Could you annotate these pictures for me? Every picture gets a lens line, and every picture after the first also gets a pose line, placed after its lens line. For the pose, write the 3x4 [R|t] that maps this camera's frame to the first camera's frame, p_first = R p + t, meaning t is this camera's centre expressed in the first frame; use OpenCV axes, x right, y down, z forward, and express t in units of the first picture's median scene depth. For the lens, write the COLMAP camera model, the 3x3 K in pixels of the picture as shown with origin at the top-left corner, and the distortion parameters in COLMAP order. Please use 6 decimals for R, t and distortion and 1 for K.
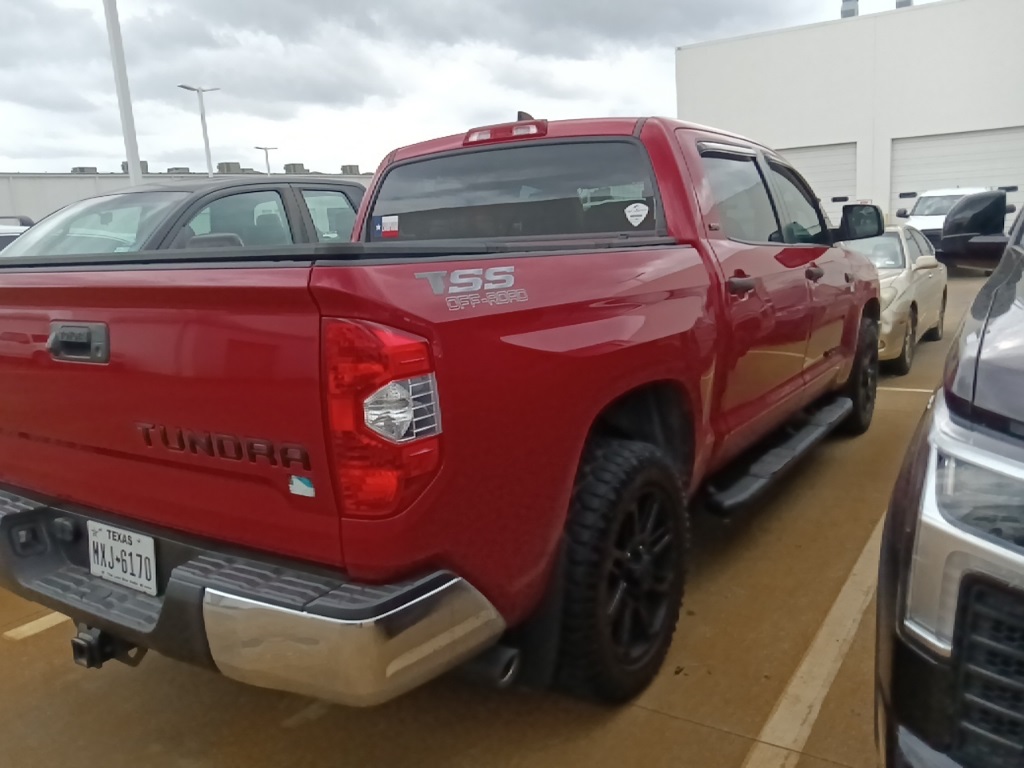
lens RADIAL K [[822.4, 0, 512.0], [0, 822.4, 384.0], [0, 0, 1]] dist [-0.010380, -0.008181]
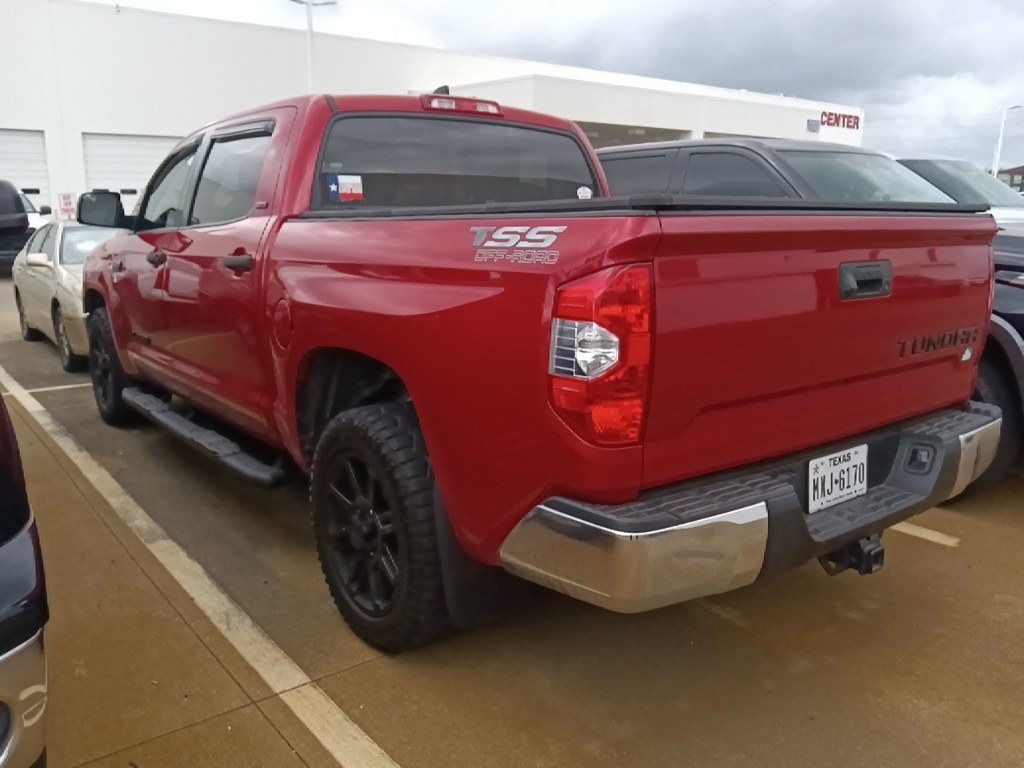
lens RADIAL K [[822.4, 0, 512.0], [0, 822.4, 384.0], [0, 0, 1]] dist [-0.010380, -0.008181]
pose [[0.327333, -0.139324, 0.934581, -1.616823], [0.148077, 0.984413, 0.094890, -0.082651], [-0.933234, 0.107330, 0.342861, 1.004372]]
